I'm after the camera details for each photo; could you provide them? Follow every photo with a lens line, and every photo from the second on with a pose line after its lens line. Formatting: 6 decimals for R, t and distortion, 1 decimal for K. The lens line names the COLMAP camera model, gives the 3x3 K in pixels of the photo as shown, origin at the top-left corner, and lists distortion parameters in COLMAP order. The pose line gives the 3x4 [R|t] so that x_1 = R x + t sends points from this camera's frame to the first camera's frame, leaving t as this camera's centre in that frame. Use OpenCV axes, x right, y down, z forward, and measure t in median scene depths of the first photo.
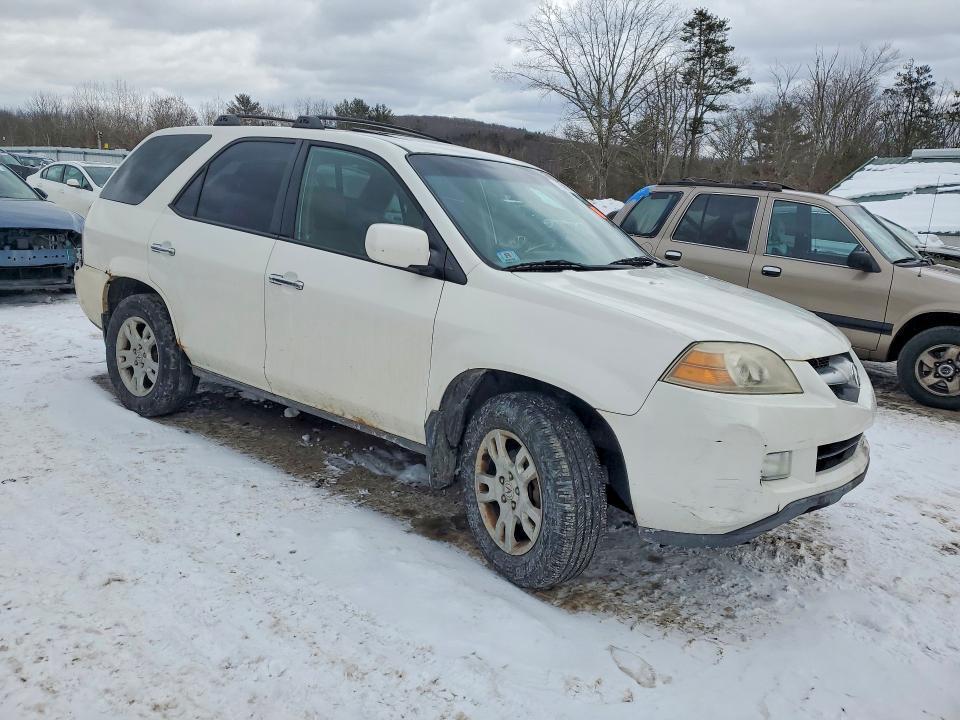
lens RADIAL K [[759.4, 0, 479.7], [0, 759.4, 355.0], [0, 0, 1]] dist [0.031947, -0.003673]
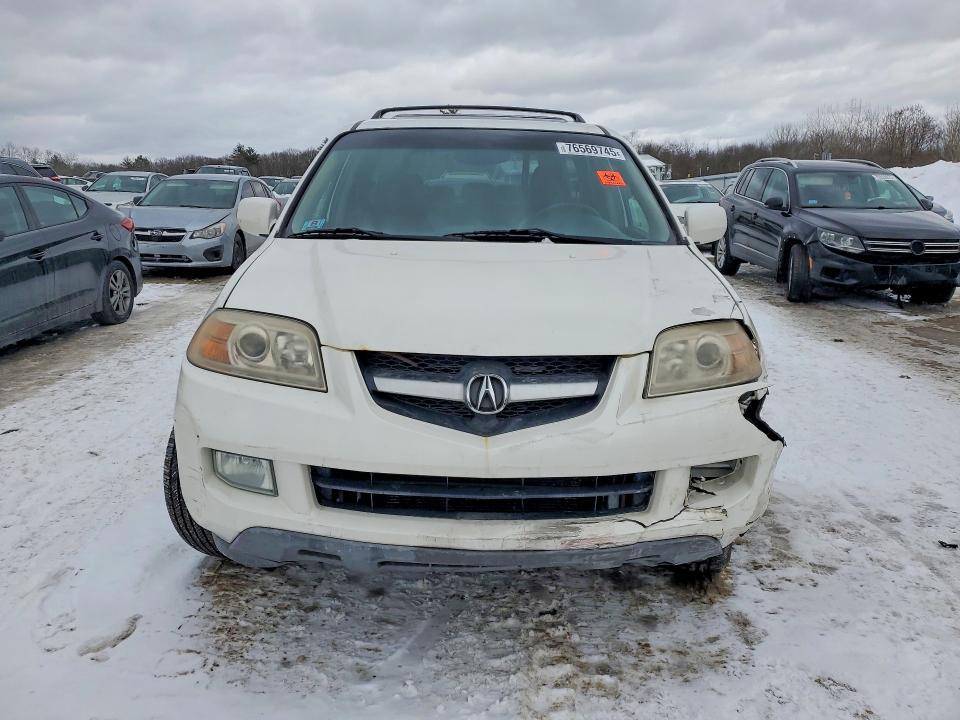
lens RADIAL K [[759.4, 0, 481.6], [0, 759.4, 357.2], [0, 0, 1]] dist [0.031947, -0.003673]
pose [[0.606334, 0.108244, -0.787808, 0.932045], [-0.129755, 0.990882, 0.036281, -0.026308], [0.784552, 0.080223, 0.614851, 0.576184]]
